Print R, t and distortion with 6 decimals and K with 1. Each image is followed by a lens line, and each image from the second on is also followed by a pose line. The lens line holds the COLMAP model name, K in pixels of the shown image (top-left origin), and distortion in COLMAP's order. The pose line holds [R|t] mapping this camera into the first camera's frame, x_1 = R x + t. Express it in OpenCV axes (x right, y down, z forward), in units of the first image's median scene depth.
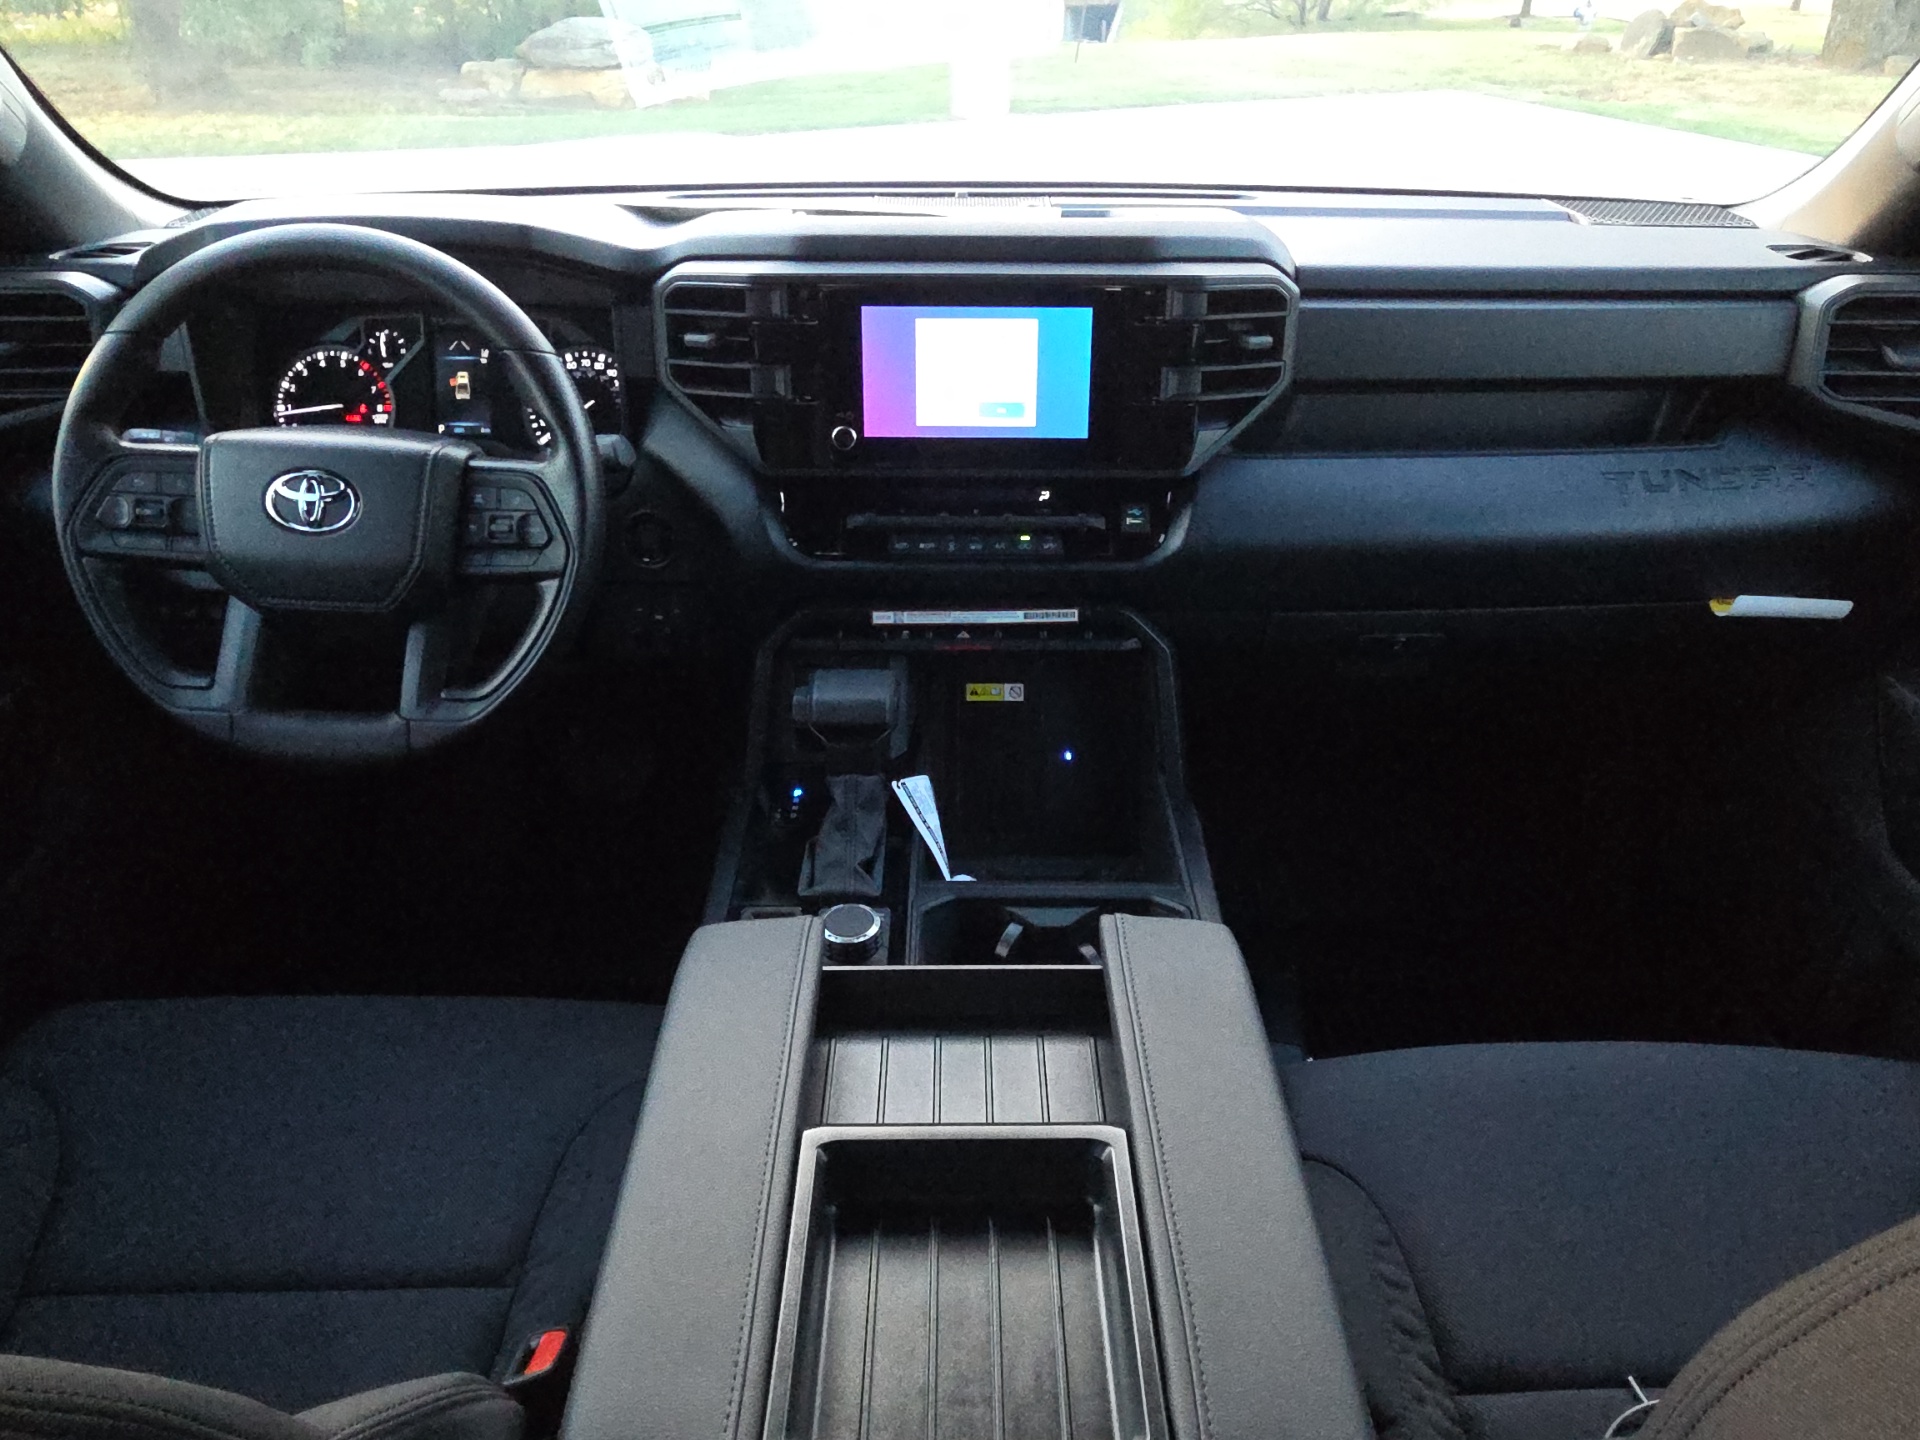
lens RADIAL K [[1291.9, 0, 960.0], [0, 1291.9, 720.0], [0, 0, 1]] dist [0.005817, -0.024019]
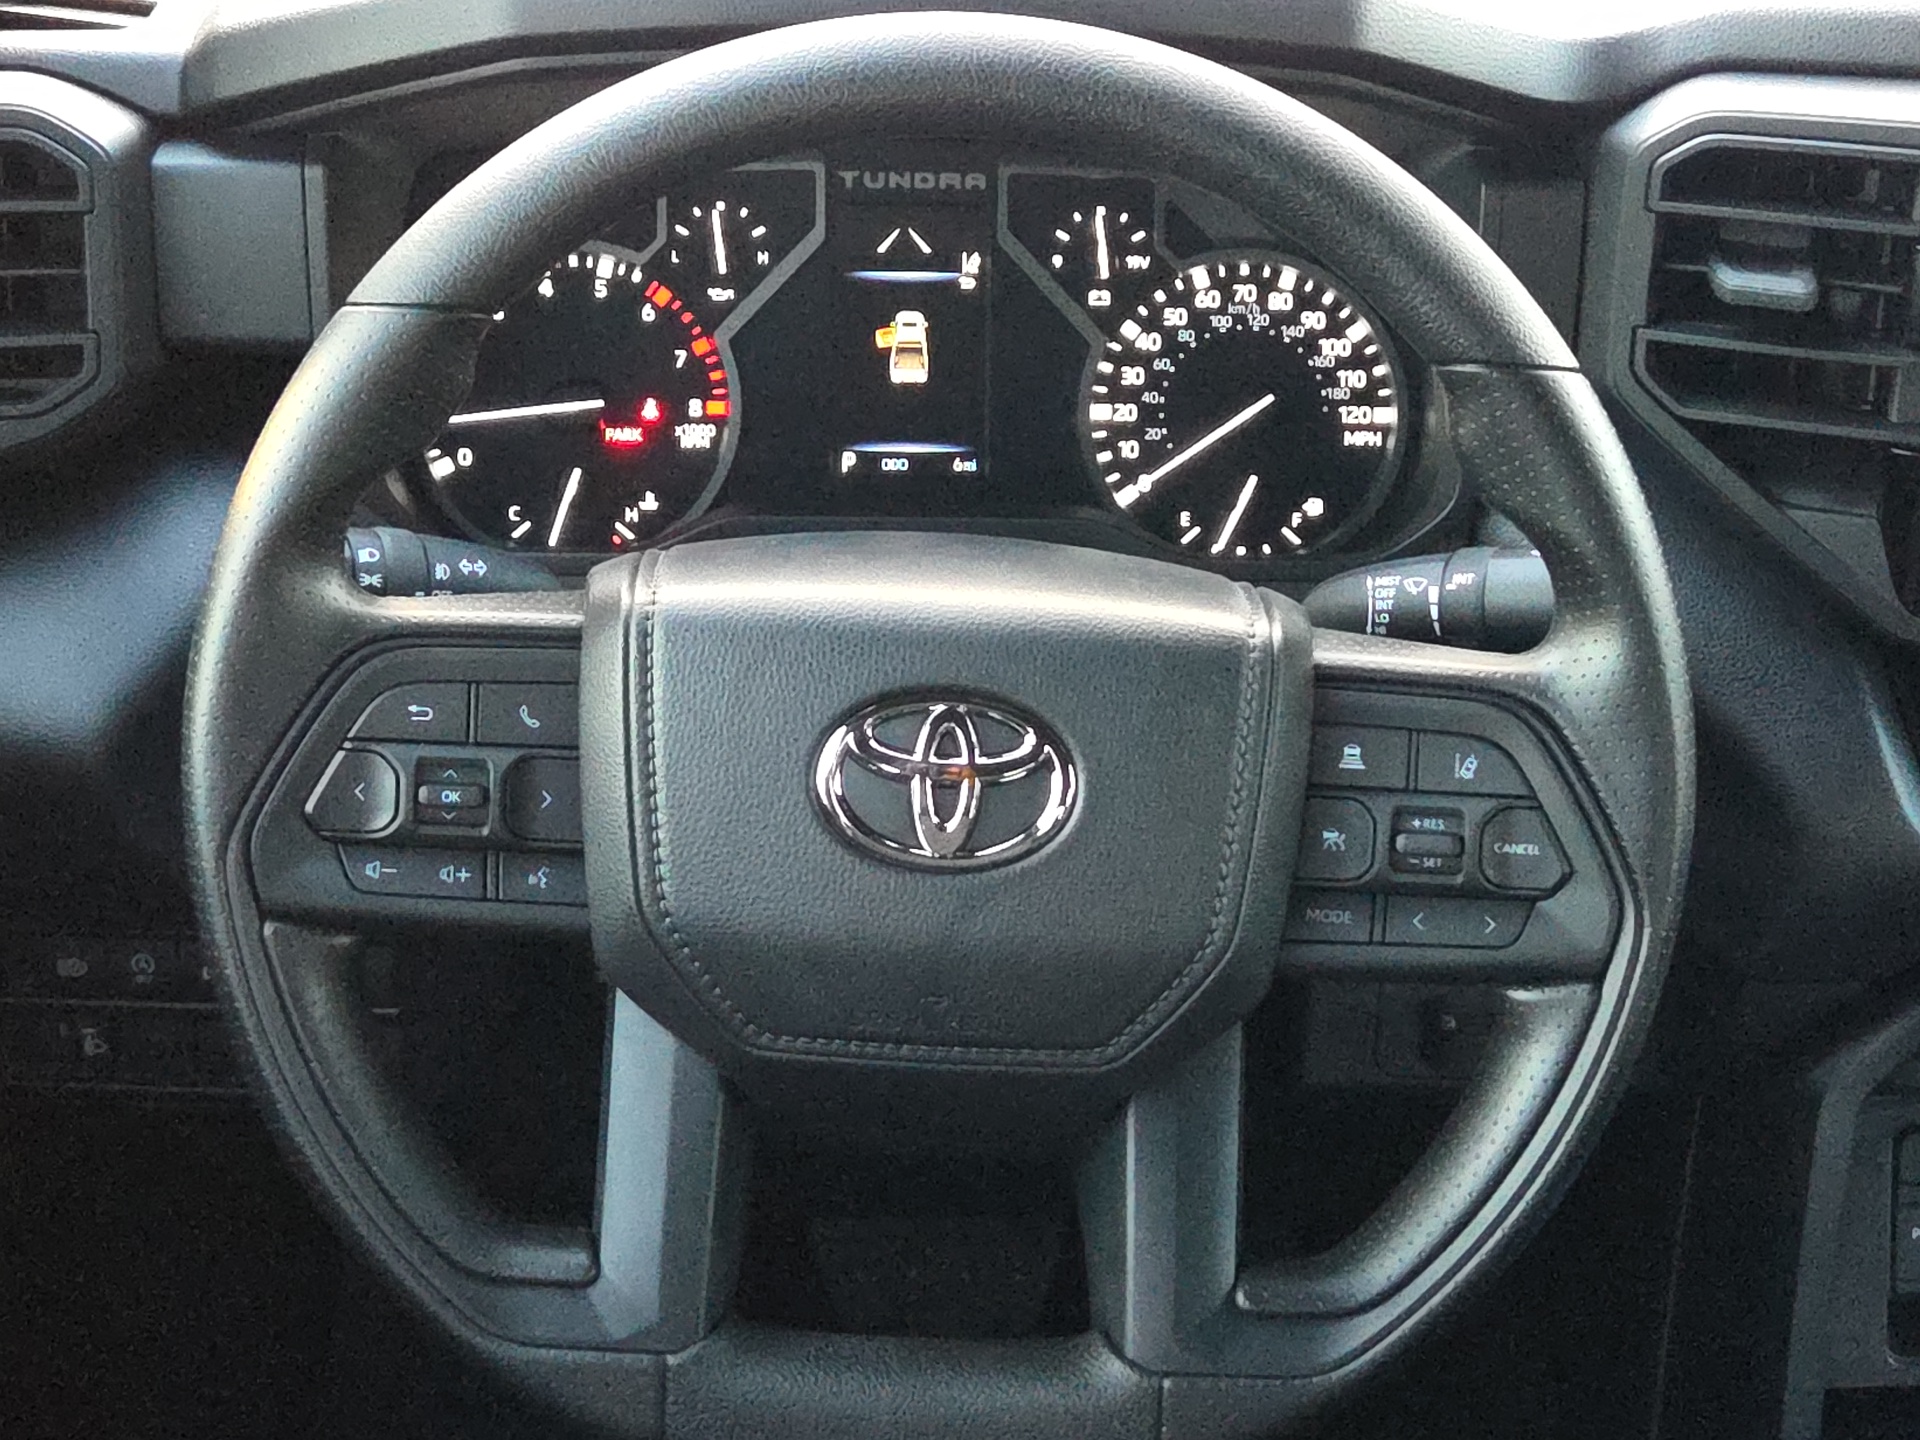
lens RADIAL K [[3117.3, 0, 960.0], [0, 3117.3, 720.0], [0, 0, 1]] dist [0.057398, -0.870620]
pose [[0.999645, 0.006992, 0.025715, -0.398154], [-0.005841, 0.998988, -0.044600, -0.112628], [-0.026001, 0.044434, 0.998674, 0.103937]]
